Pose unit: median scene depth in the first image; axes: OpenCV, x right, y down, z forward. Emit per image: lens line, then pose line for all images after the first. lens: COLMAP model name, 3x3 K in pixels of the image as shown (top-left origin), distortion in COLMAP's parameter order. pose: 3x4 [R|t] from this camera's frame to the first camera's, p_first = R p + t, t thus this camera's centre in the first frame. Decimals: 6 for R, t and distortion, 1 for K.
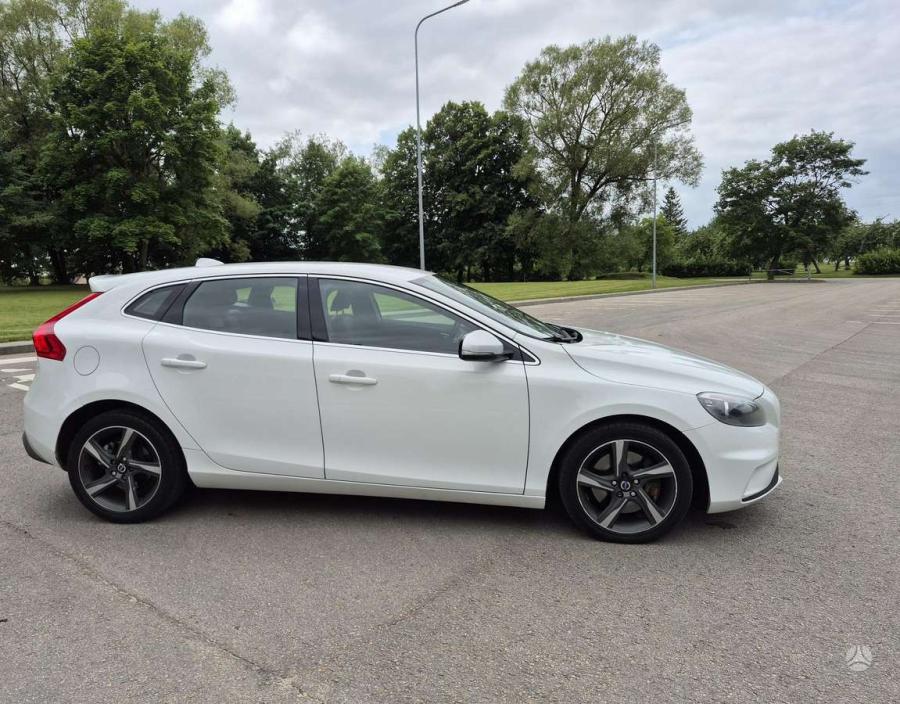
lens RADIAL K [[688.5, 0, 379.2], [0, 688.5, 351.5], [0, 0, 1]] dist [0.077476, -0.091441]
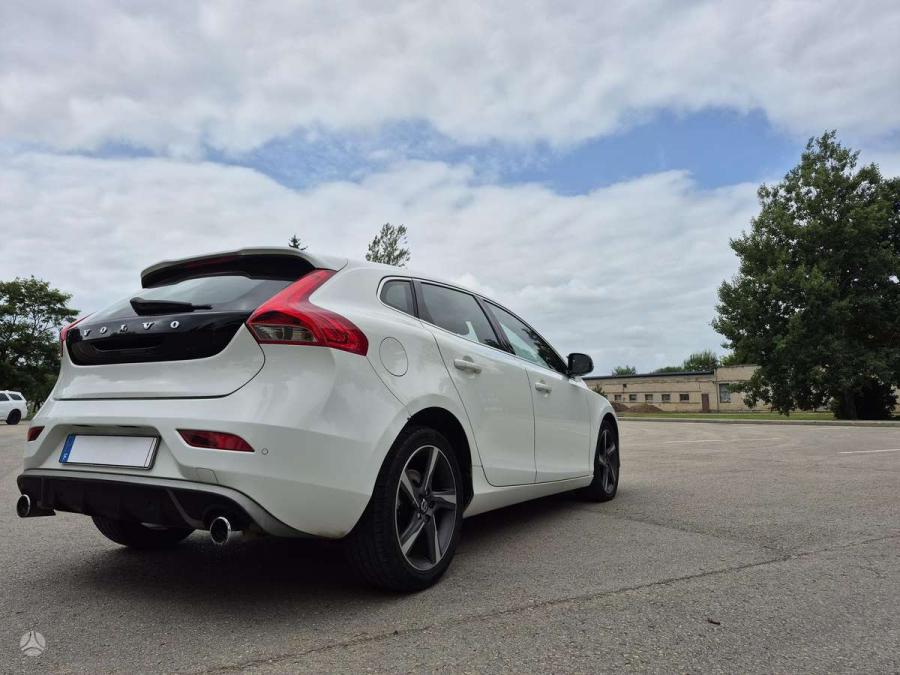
lens RADIAL K [[663.2, 0, 433.9], [0, 663.2, 337.6], [0, 0, 1]] dist [0.001183, 0.001248]
pose [[0.327554, 0.125528, 0.936456, -0.110816], [0.116944, 0.978128, -0.172019, 0.012460], [-0.937567, 0.165858, 0.305710, 0.080249]]
